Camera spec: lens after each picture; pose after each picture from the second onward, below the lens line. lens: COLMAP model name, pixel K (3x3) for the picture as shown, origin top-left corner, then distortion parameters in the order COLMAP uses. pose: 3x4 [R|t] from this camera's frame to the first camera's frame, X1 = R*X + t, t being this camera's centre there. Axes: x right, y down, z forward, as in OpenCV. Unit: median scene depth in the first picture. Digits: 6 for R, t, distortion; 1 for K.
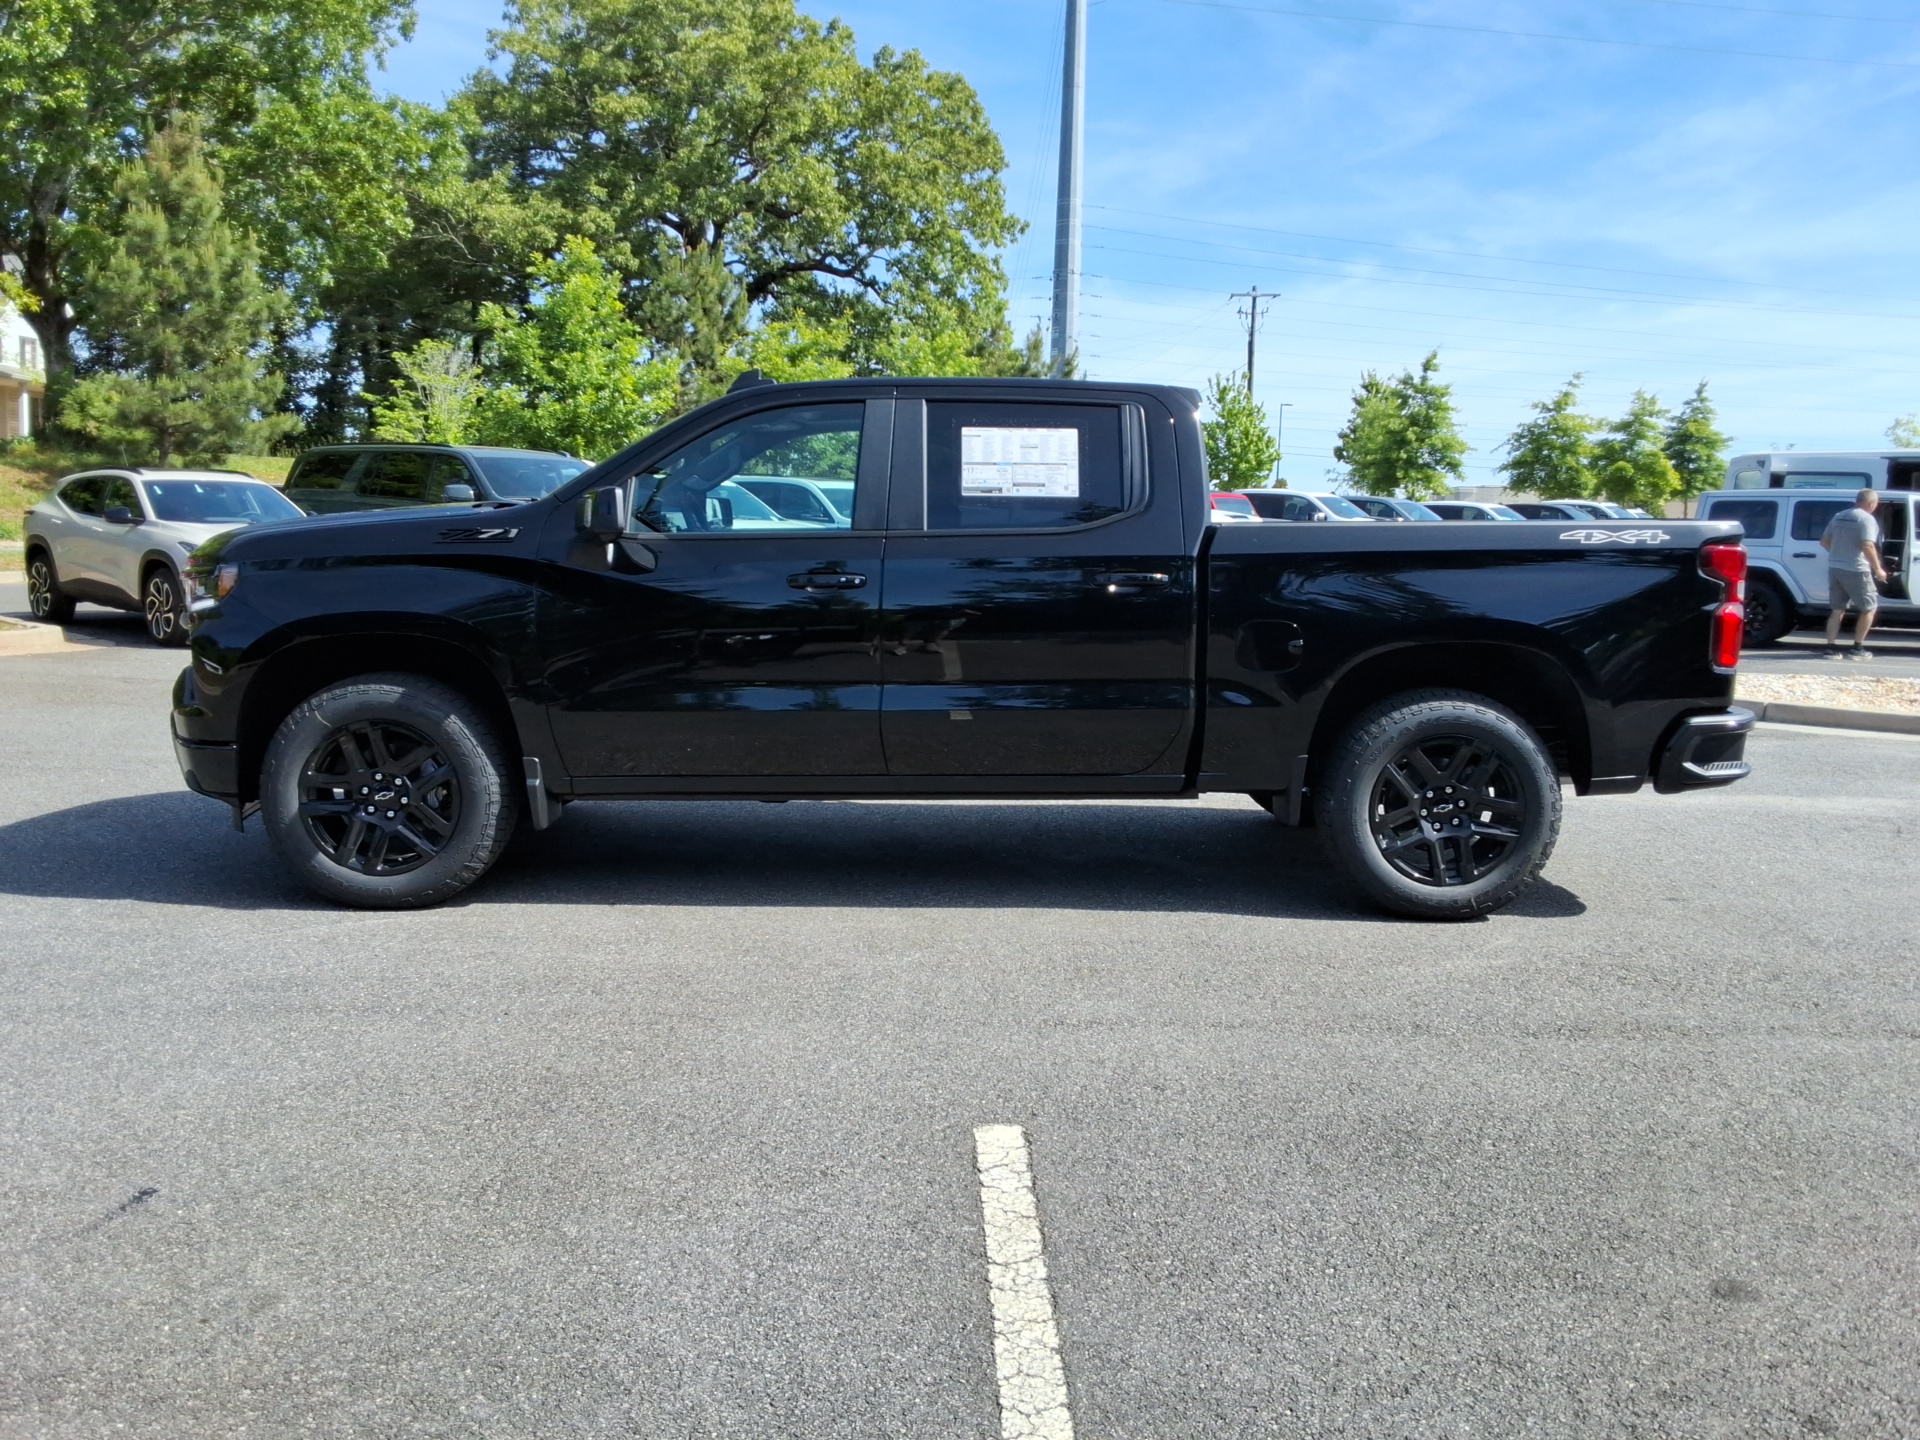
lens RADIAL K [[1539.8, 0, 970.6], [0, 1539.8, 722.0], [0, 0, 1]] dist [0.097516, -0.146266]
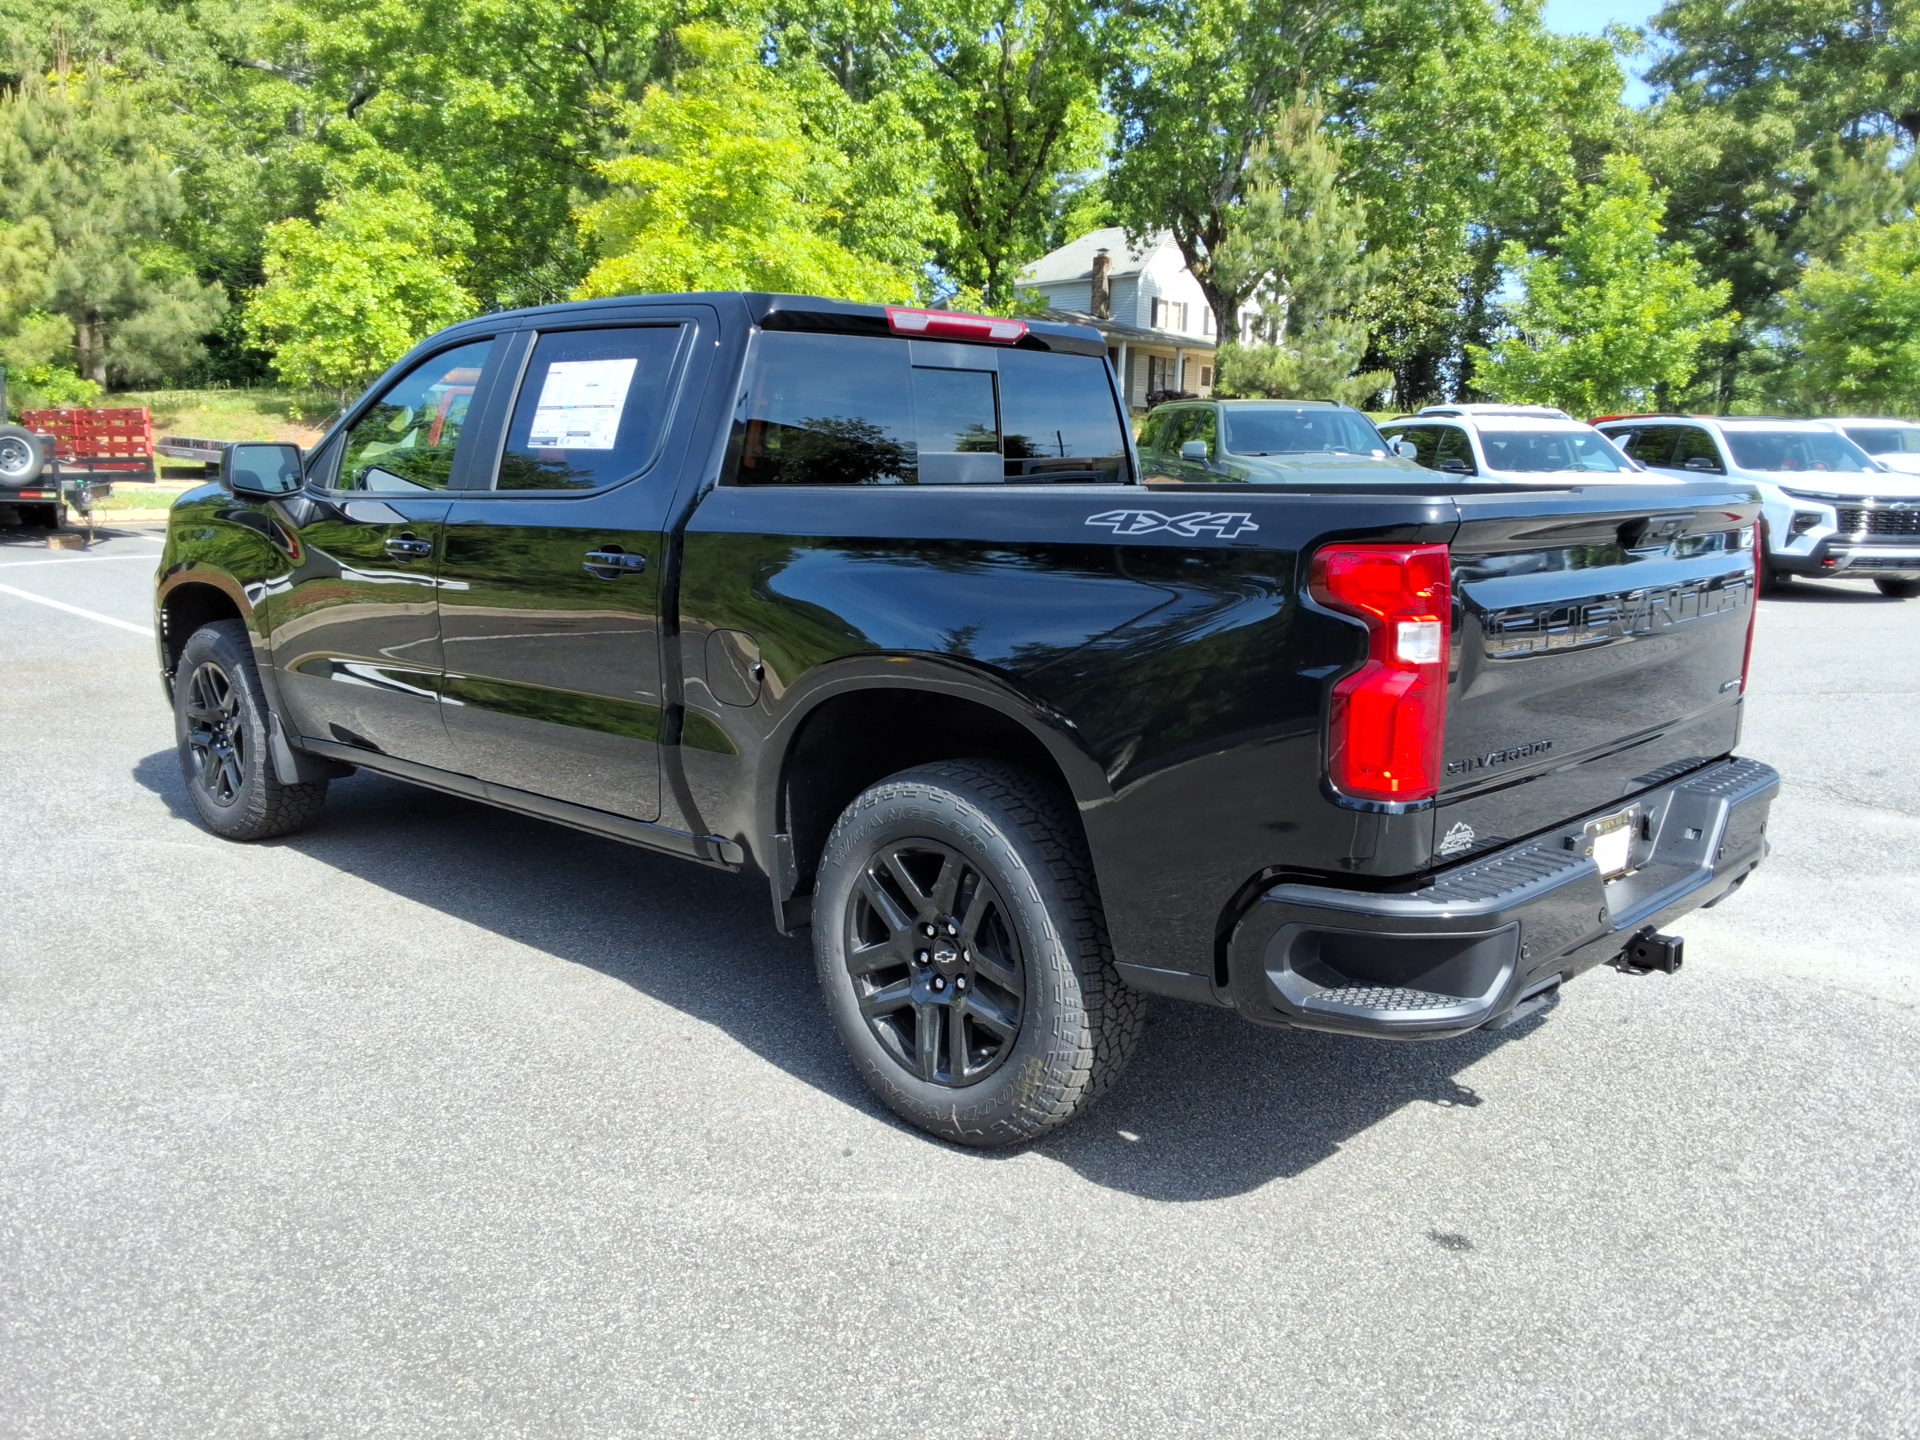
lens RADIAL K [[1539.8, 0, 975.8], [0, 1539.8, 704.4], [0, 0, 1]] dist [0.097516, -0.146266]
pose [[0.716241, 0.103445, -0.690144, 0.083774], [-0.090353, 0.994375, 0.055277, -0.009036], [0.691980, 0.022765, 0.721558, 0.065753]]
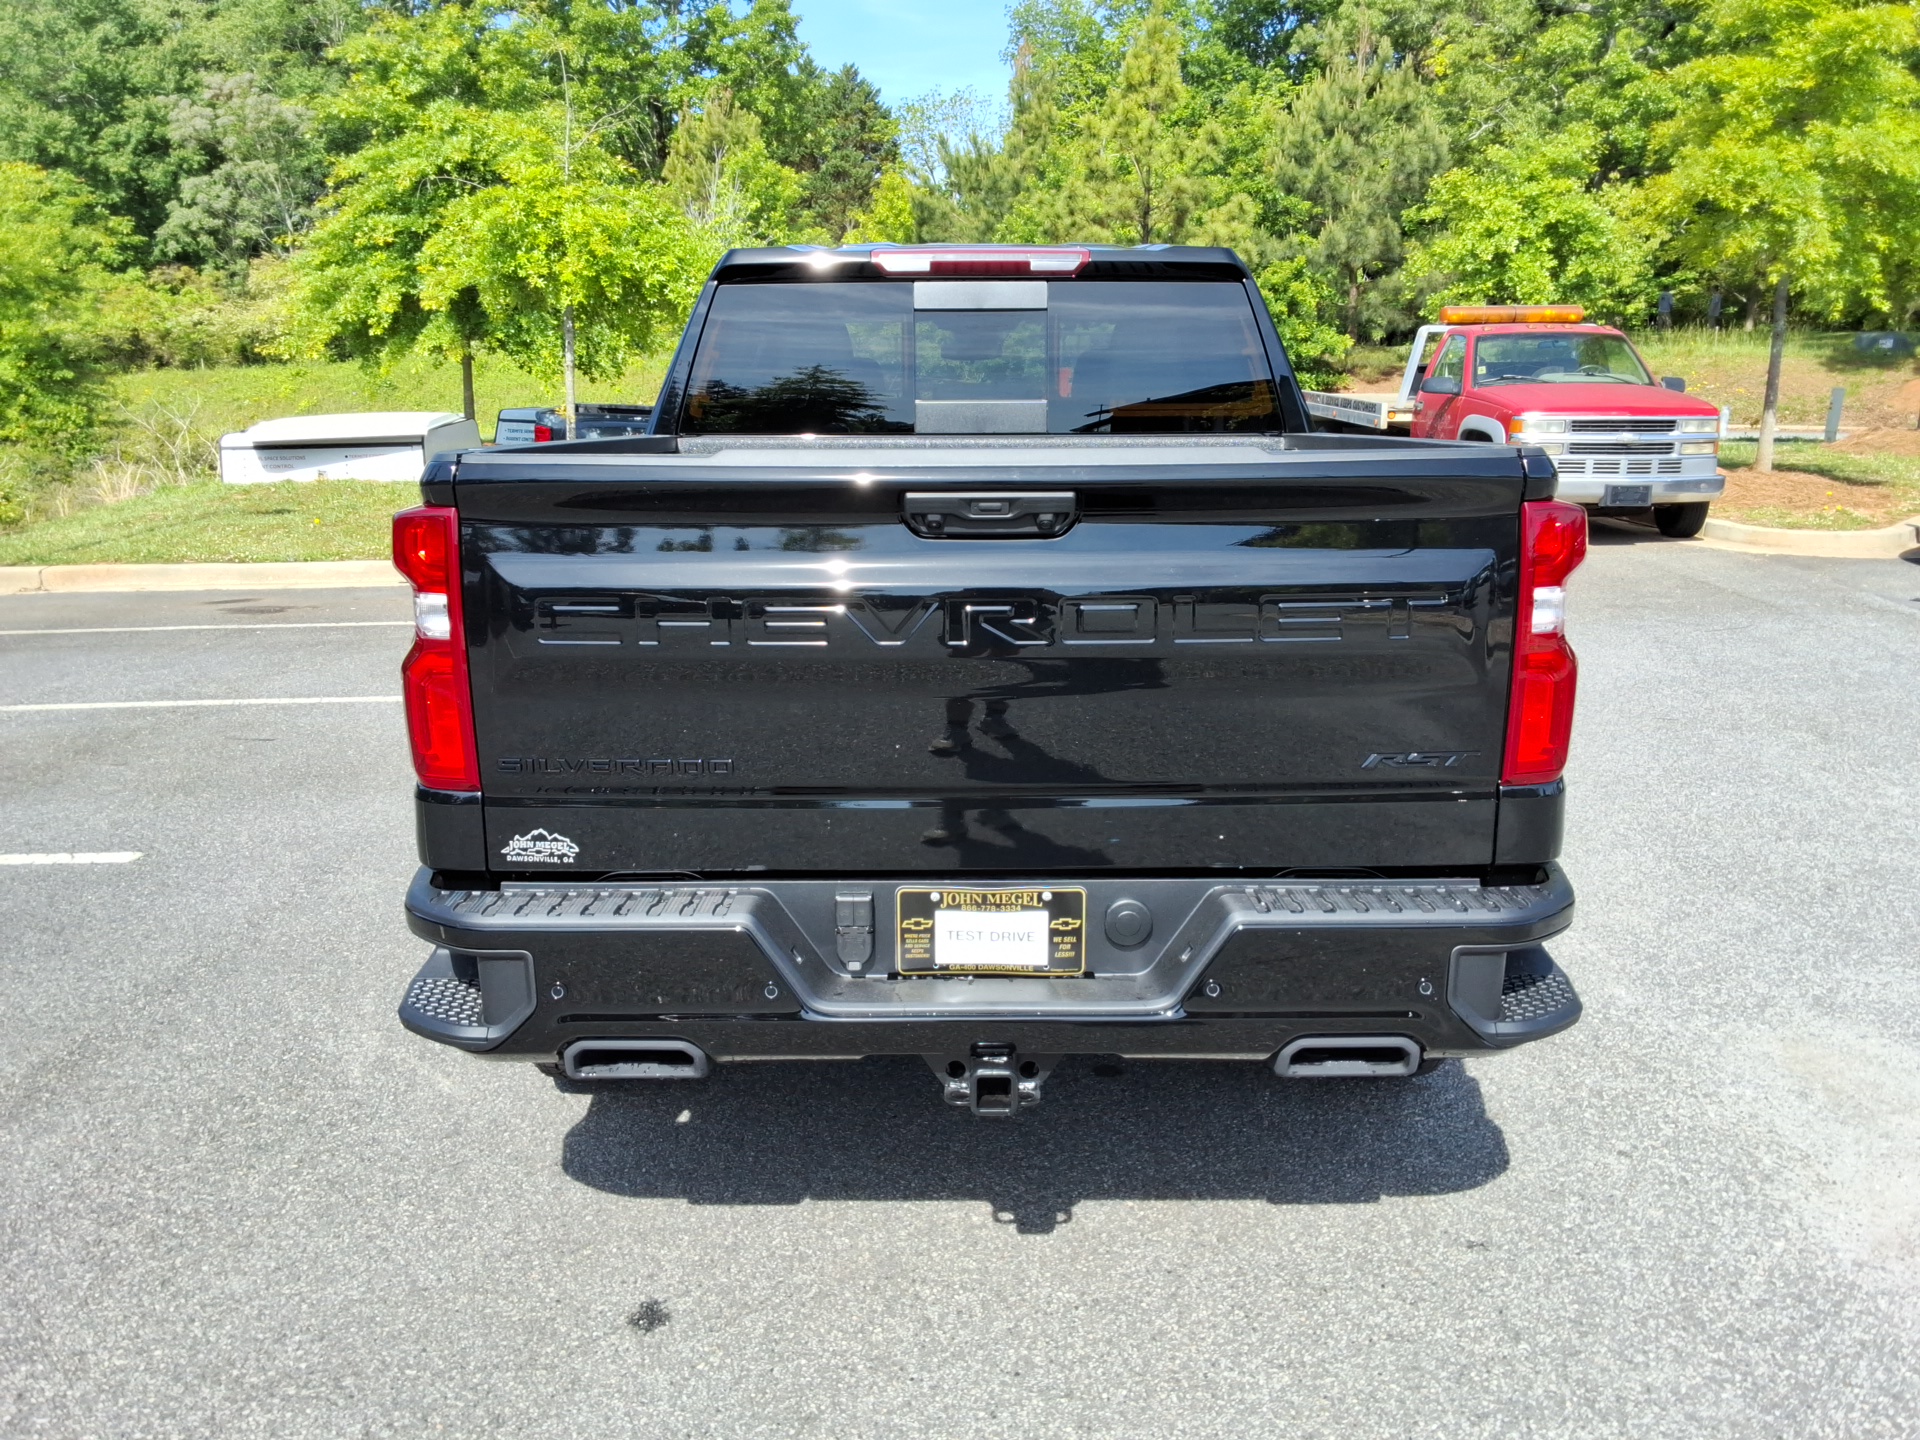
lens RADIAL K [[1539.8, 0, 971.0], [0, 1539.8, 710.5], [0, 0, 1]] dist [0.097516, -0.146266]
pose [[-0.018752, 0.186185, -0.982336, 0.106966], [-0.127610, 0.974027, 0.187046, -0.018544], [0.991647, 0.128863, 0.005494, 0.136410]]
